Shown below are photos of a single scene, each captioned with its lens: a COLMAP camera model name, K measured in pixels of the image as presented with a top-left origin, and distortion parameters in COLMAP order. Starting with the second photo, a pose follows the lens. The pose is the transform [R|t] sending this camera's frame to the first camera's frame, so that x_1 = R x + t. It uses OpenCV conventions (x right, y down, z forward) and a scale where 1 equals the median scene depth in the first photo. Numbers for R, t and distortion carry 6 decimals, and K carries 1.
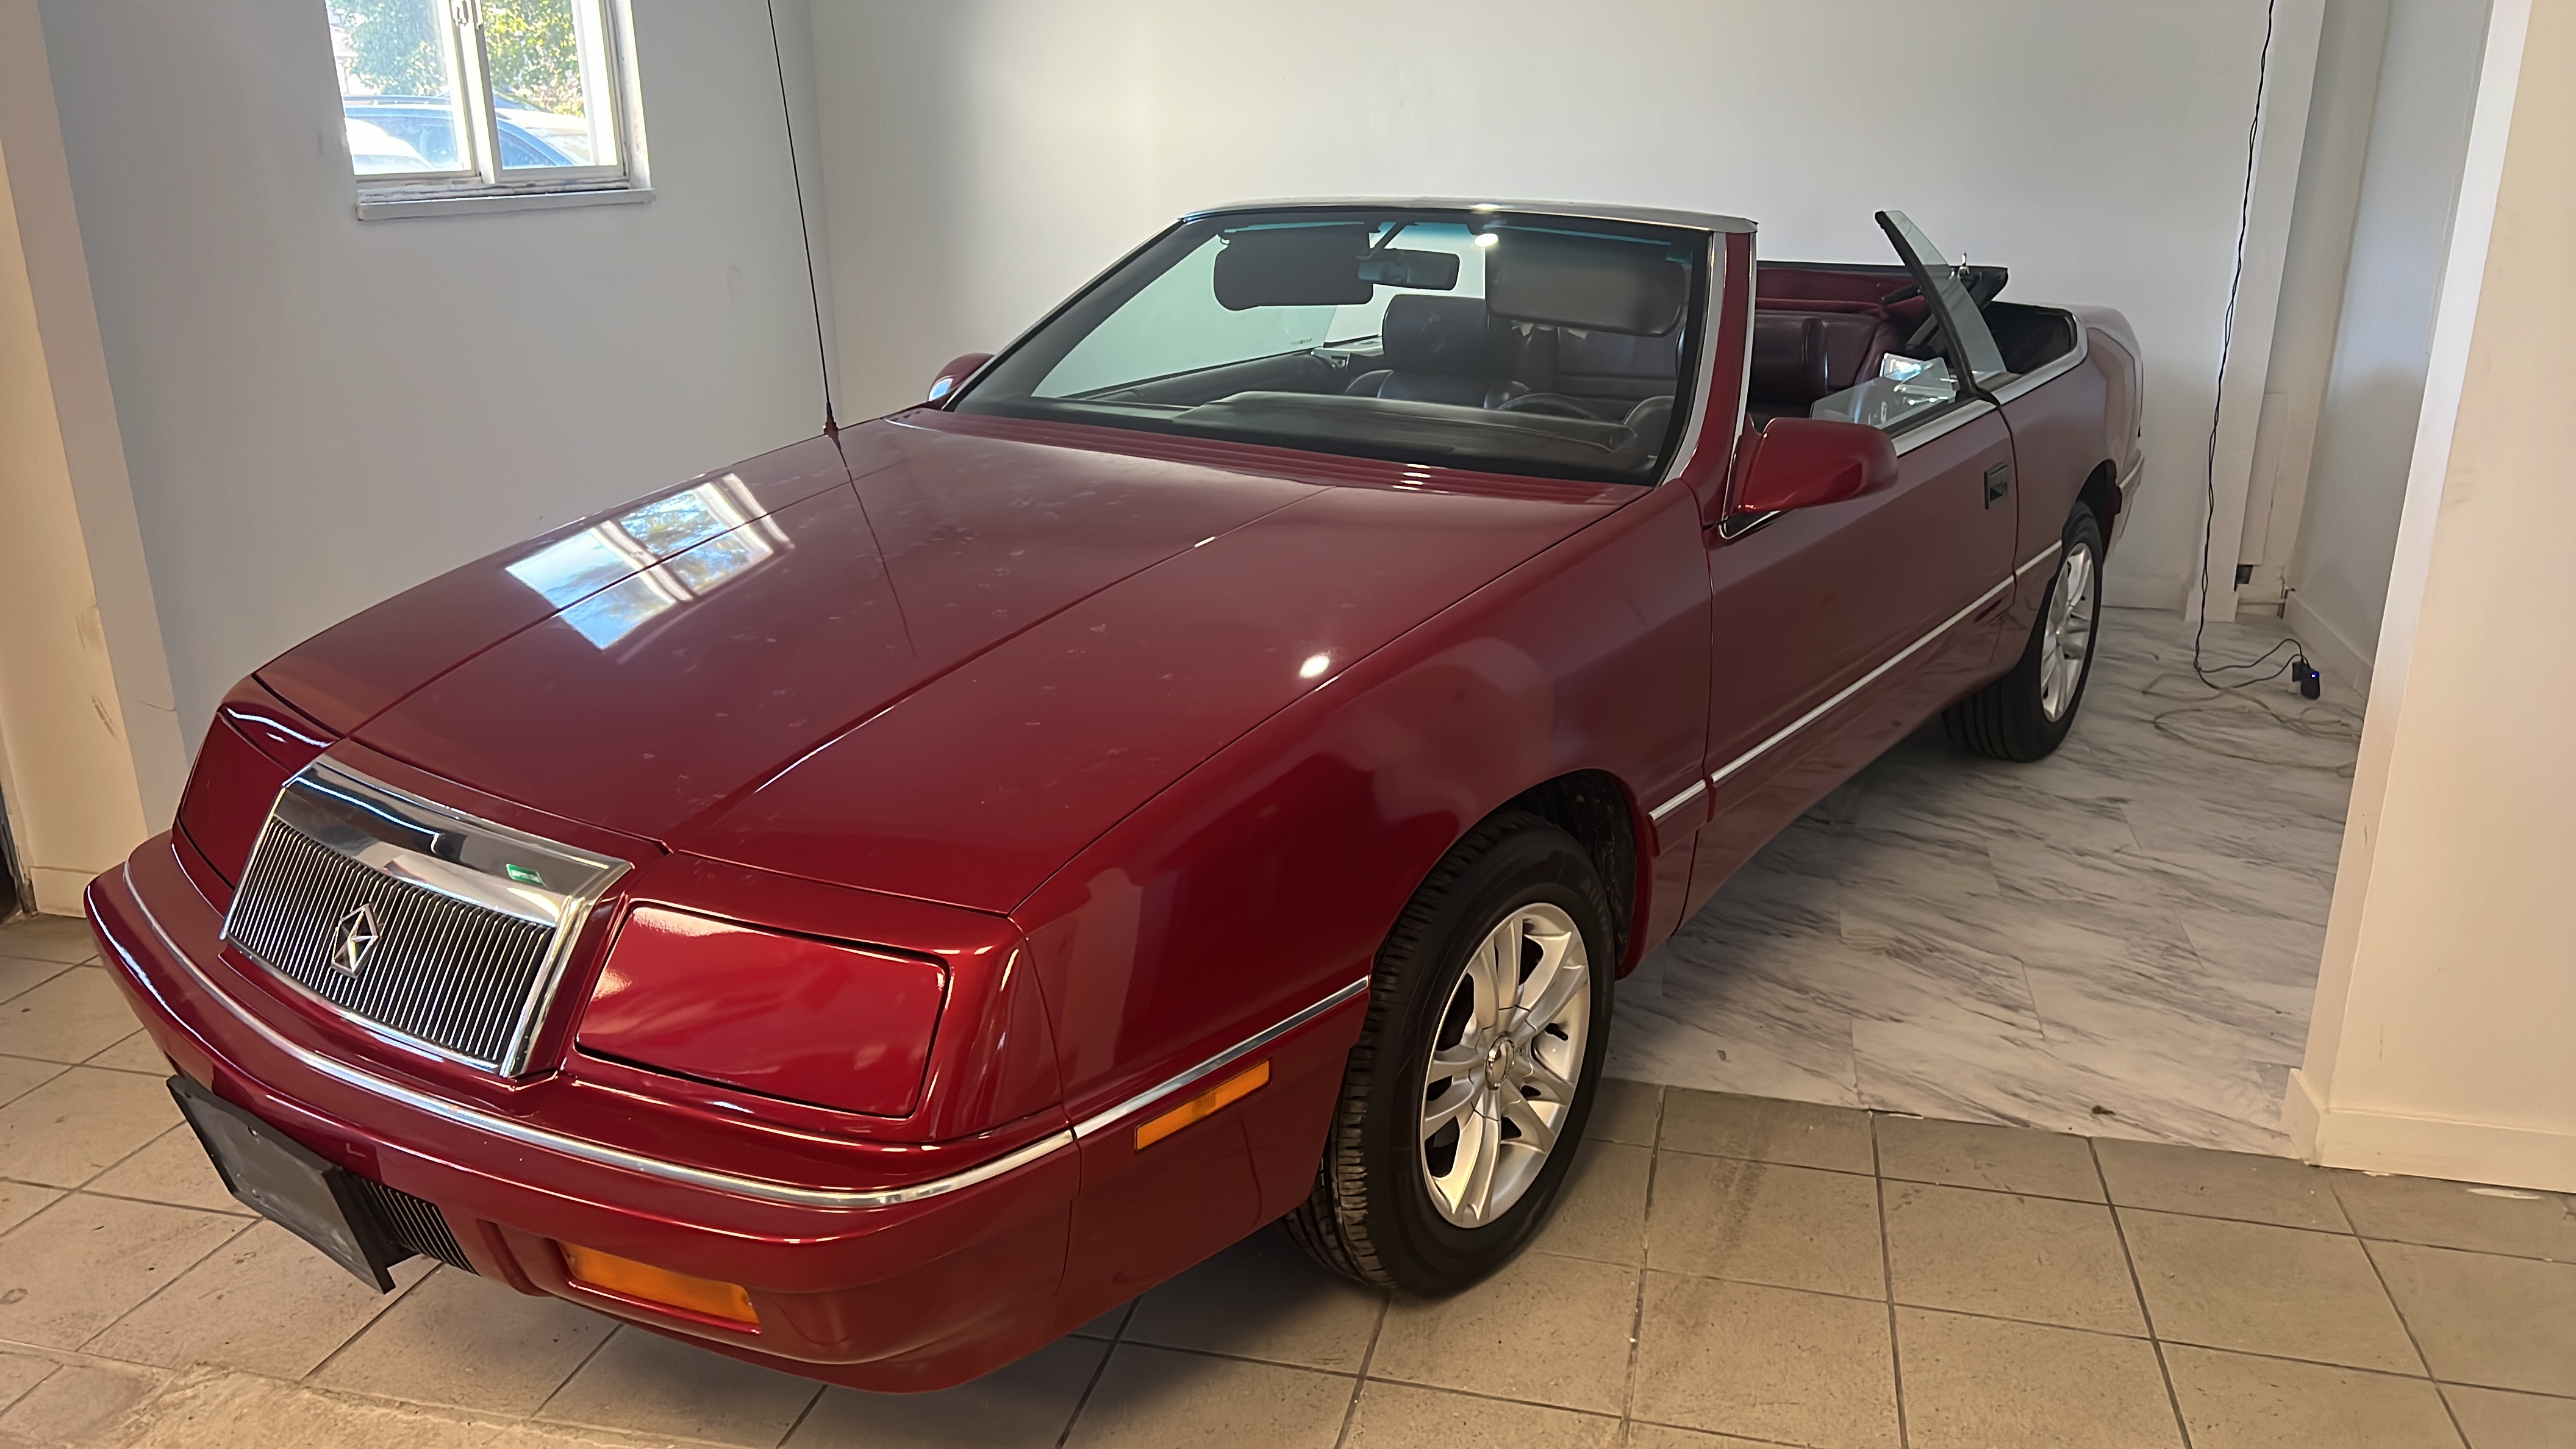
lens RADIAL K [[1855.0, 0, 1255.8], [0, 1855.0, 732.2], [0, 0, 1]] dist [0.051619, -0.050508]
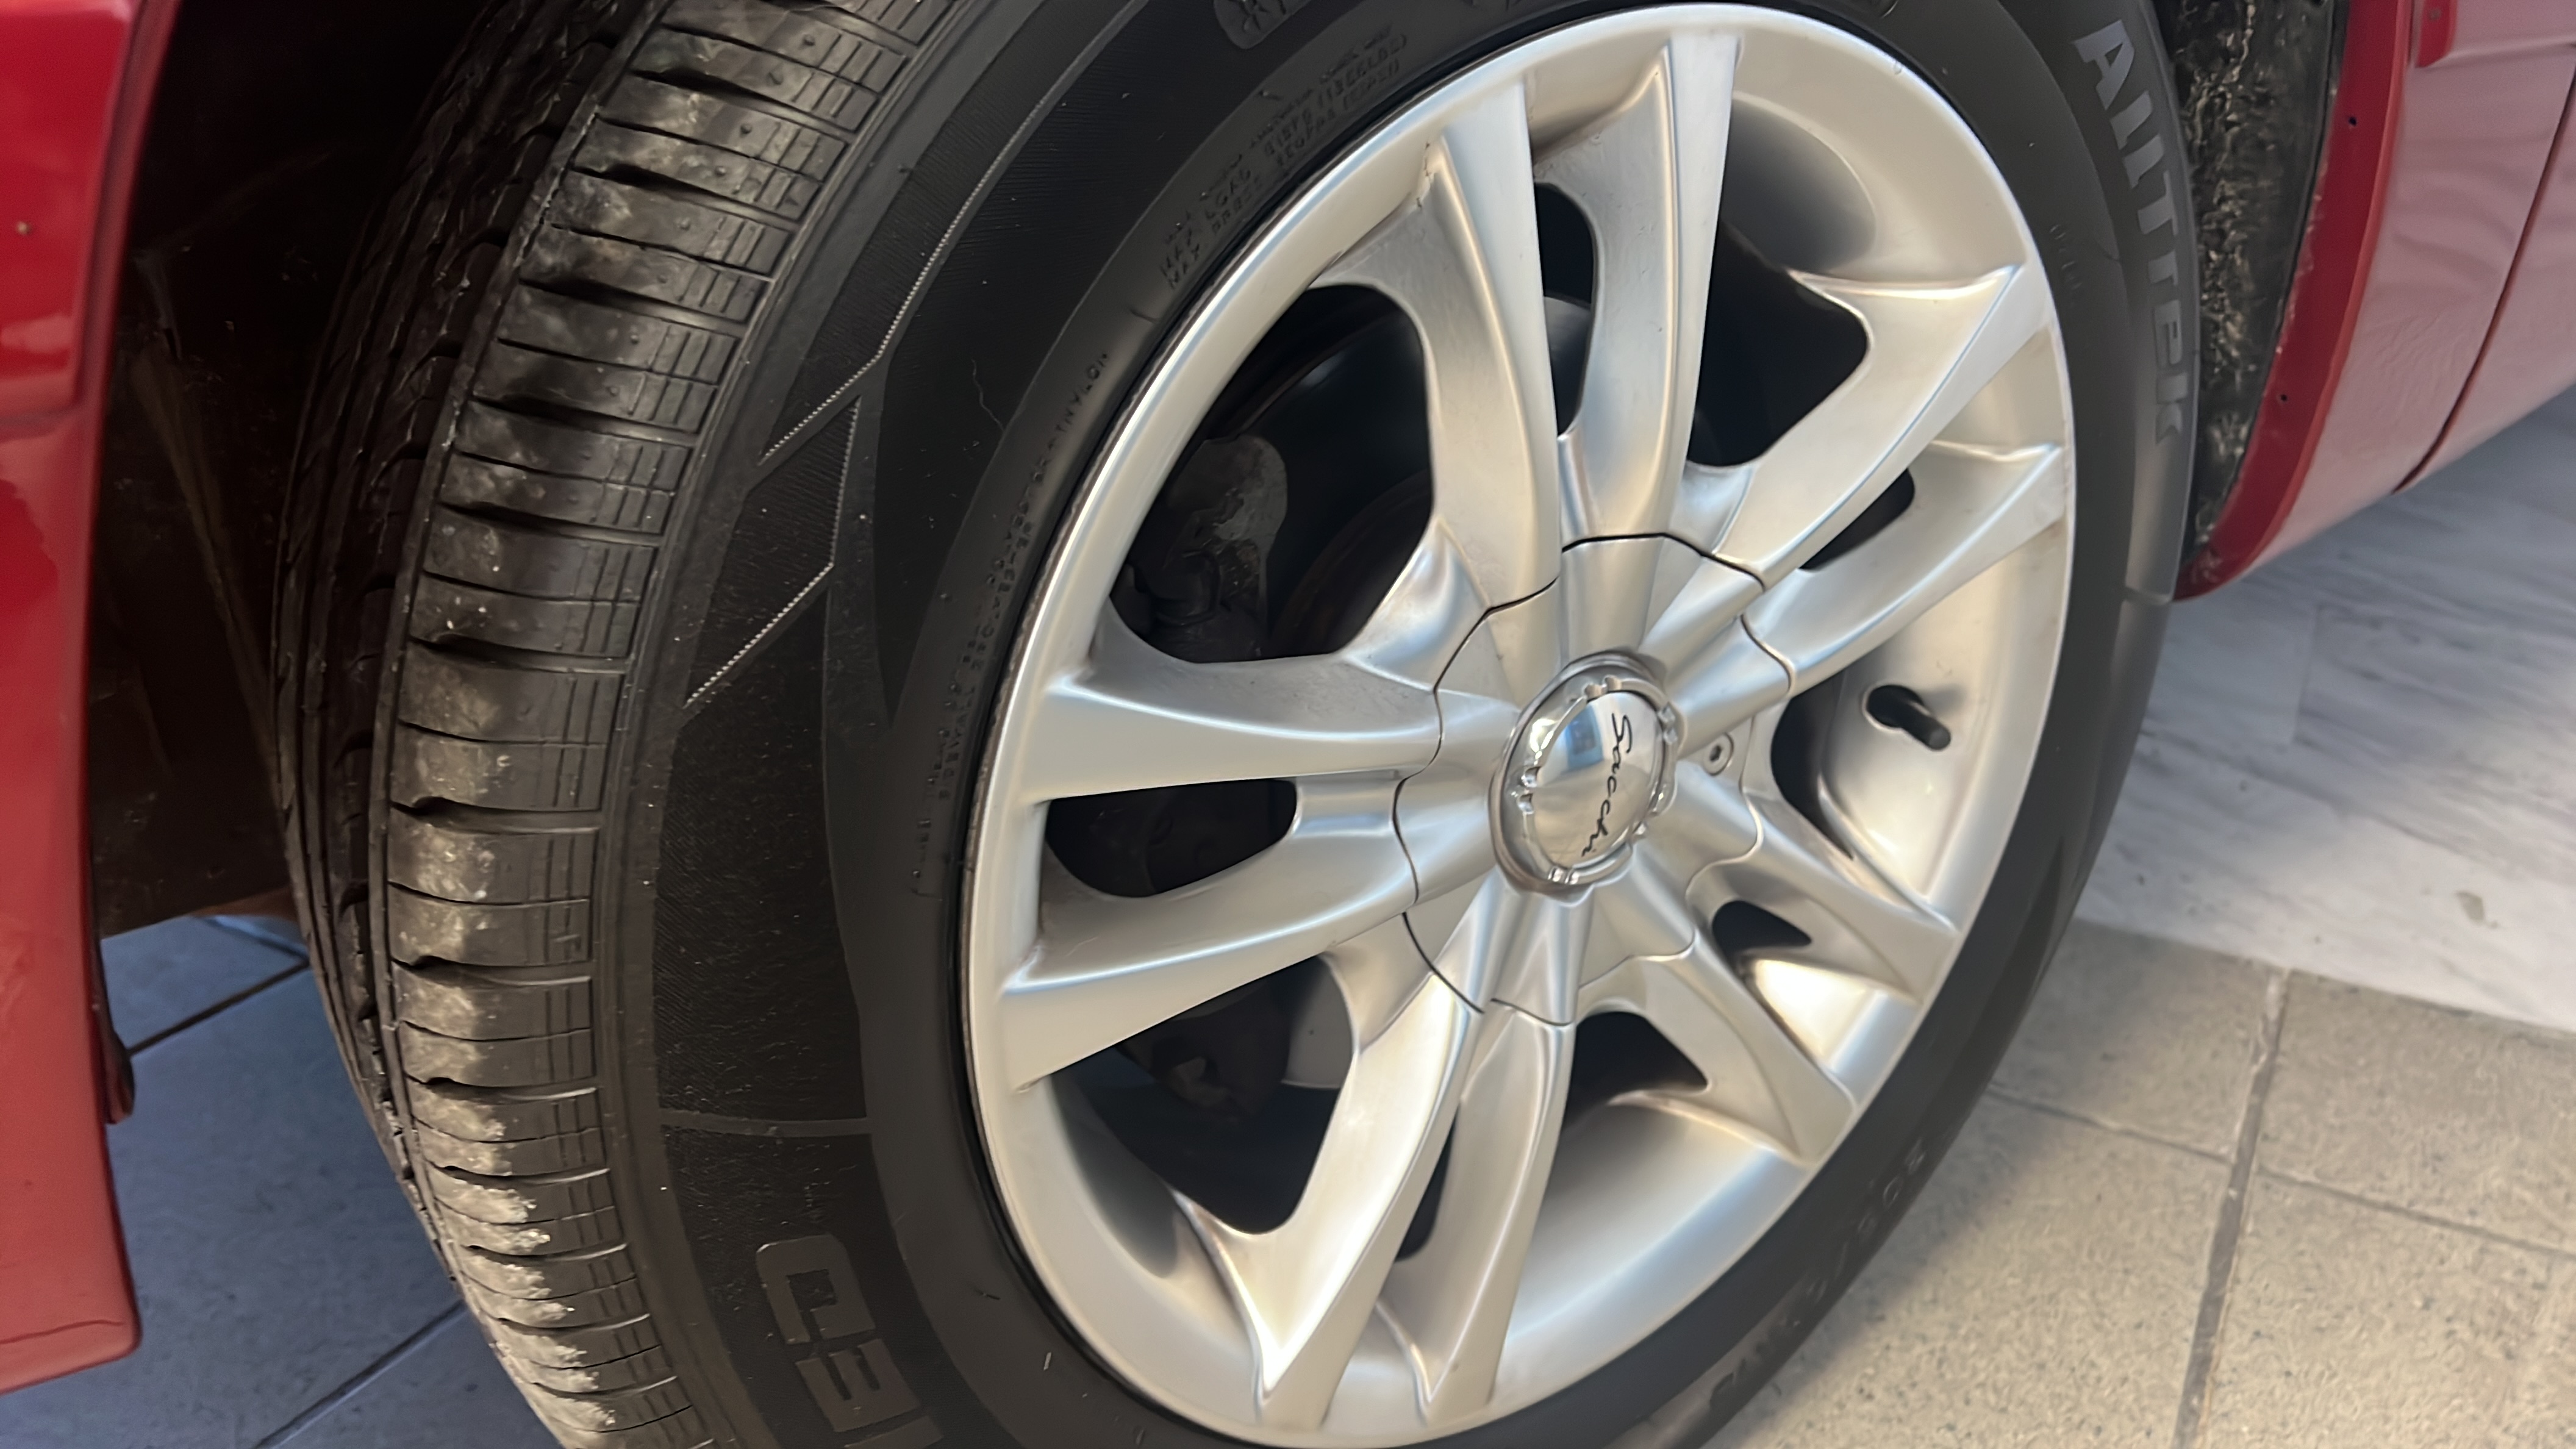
lens RADIAL K [[1862.8, 0, 1302.2], [0, 1862.8, 736.9], [0, 0, 1]] dist [0.049294, -0.069721]
pose [[0.965305, 0.099607, -0.241380, 0.137908], [-0.073337, 0.990597, 0.115491, 0.133836], [0.250615, -0.093782, 0.963534, 0.694774]]
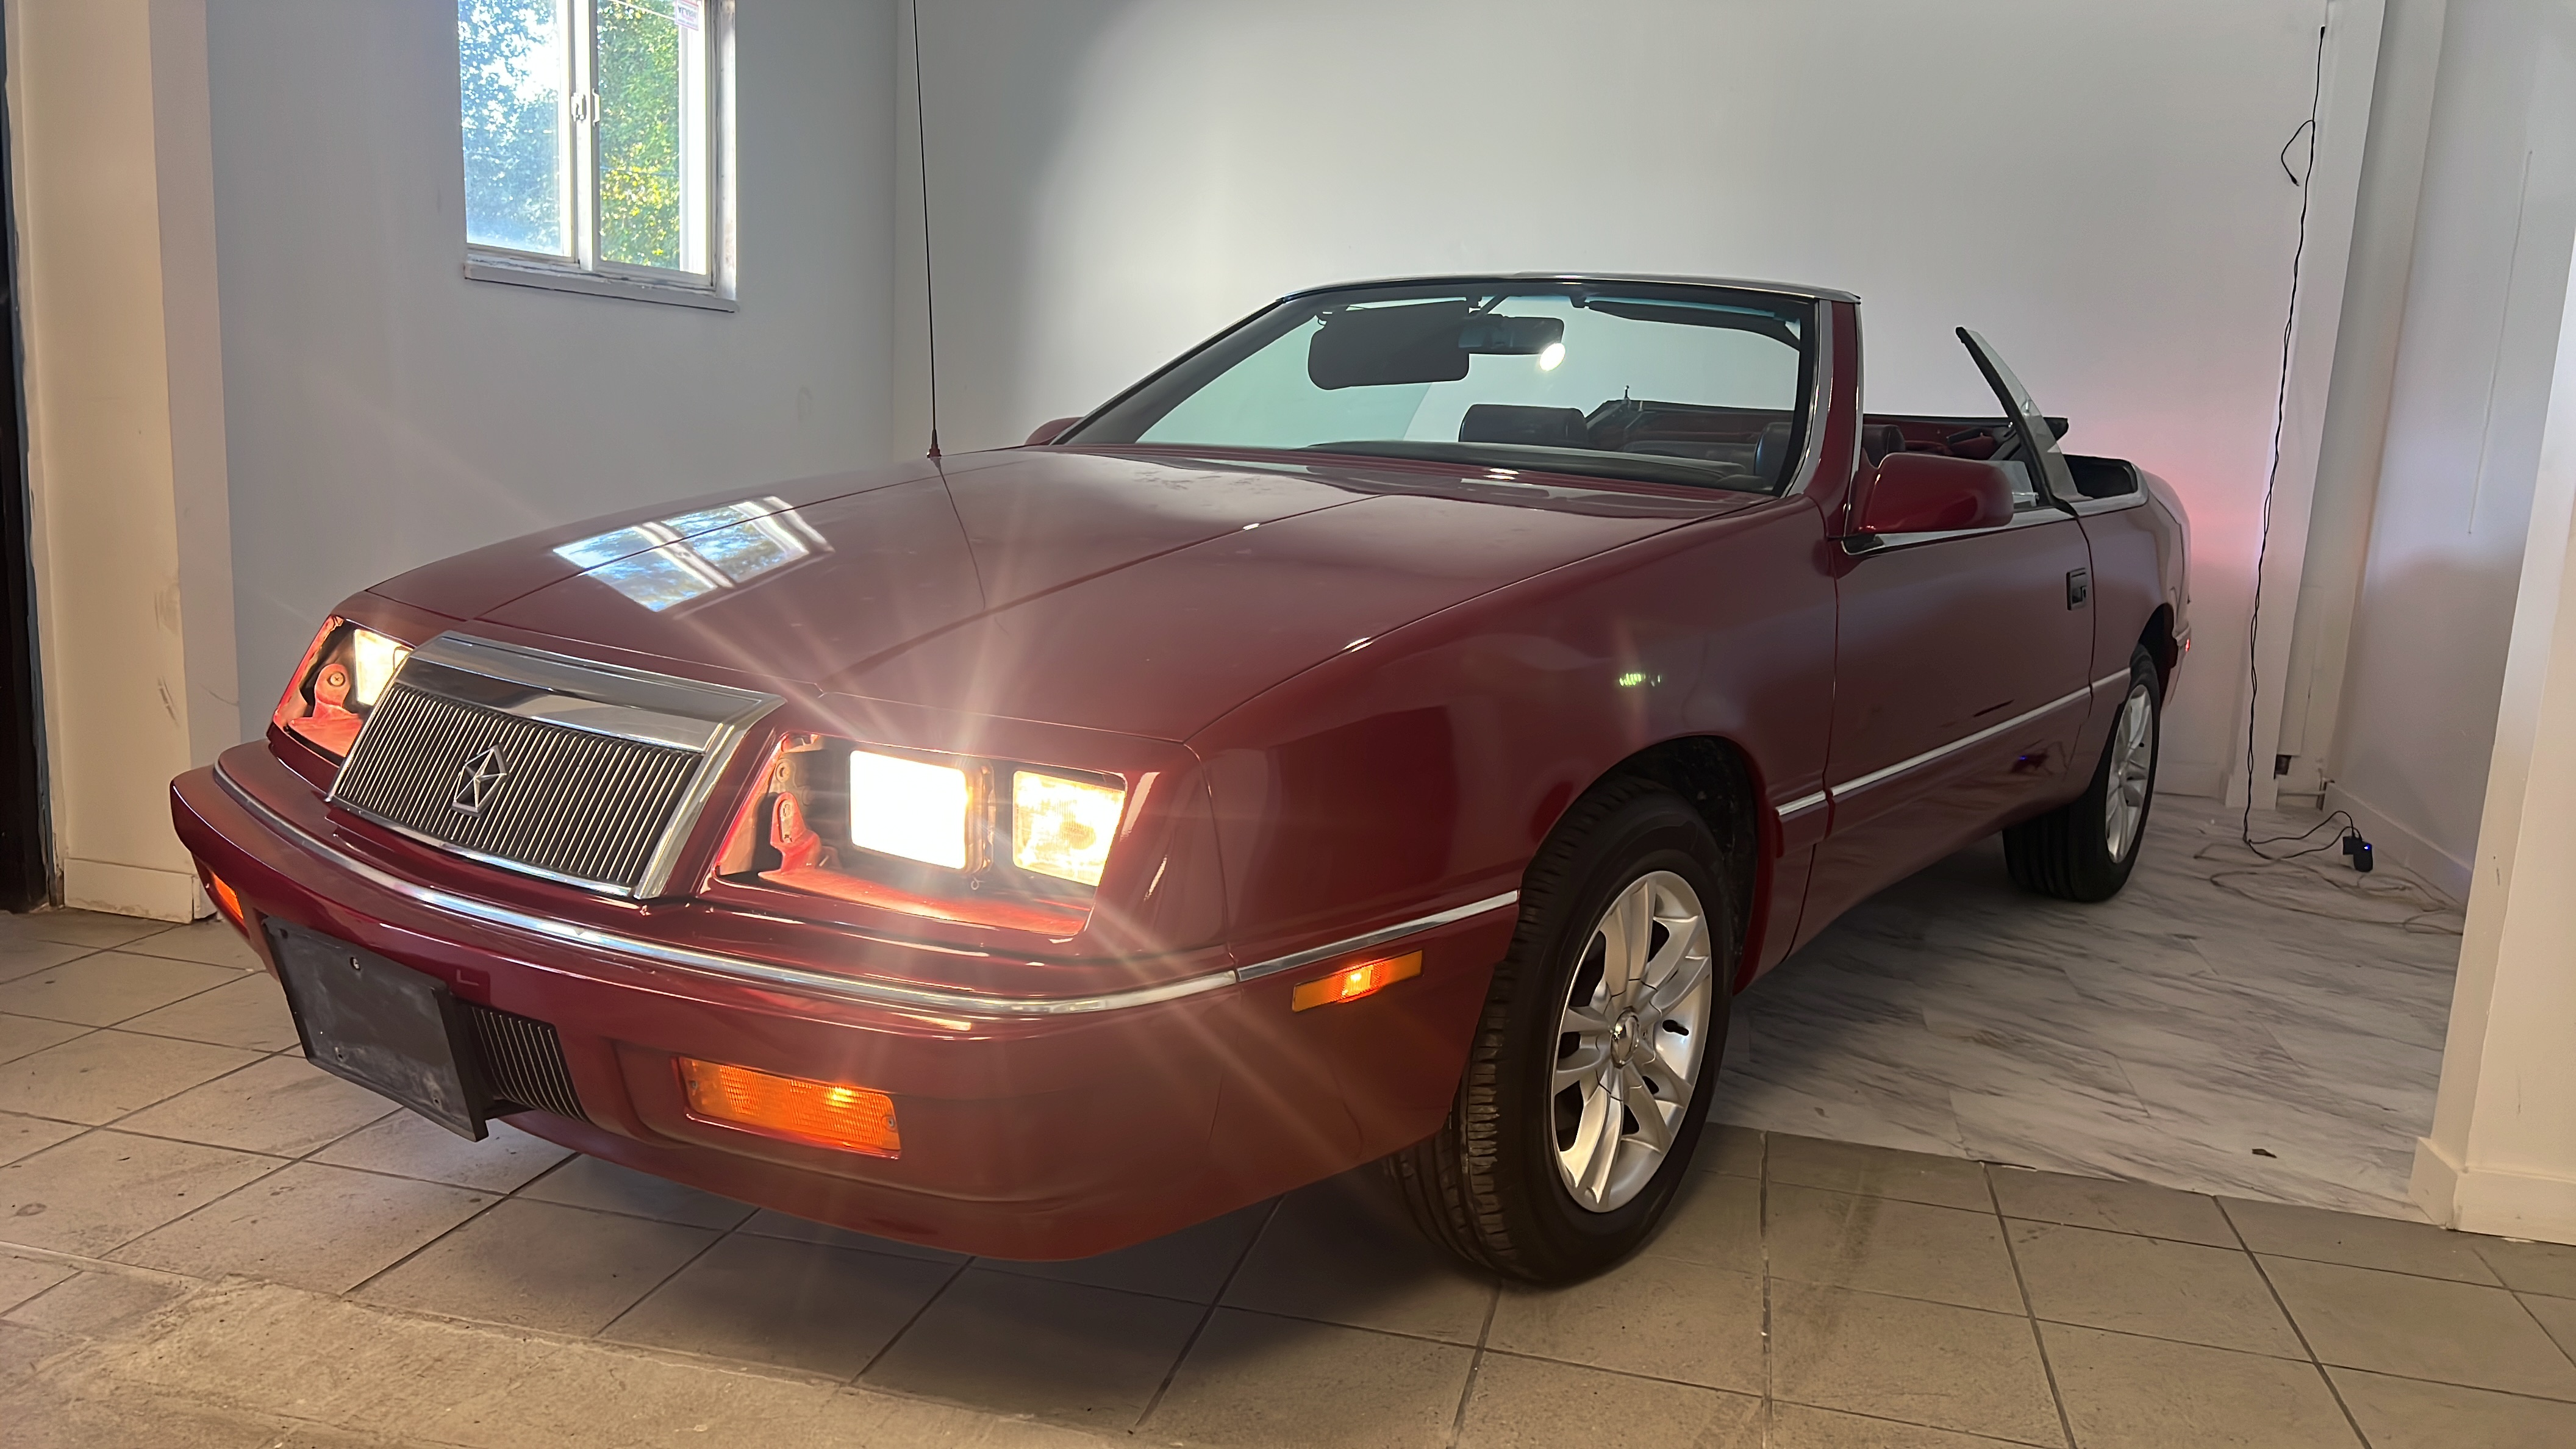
lens RADIAL K [[1855.0, 0, 1255.8], [0, 1855.0, 732.2], [0, 0, 1]] dist [0.051619, -0.050508]
pose [[0.998241, 0.058288, 0.010845, -0.071148], [-0.056104, 0.987830, -0.145070, 0.154690], [-0.019169, 0.144206, 0.989362, 0.026339]]
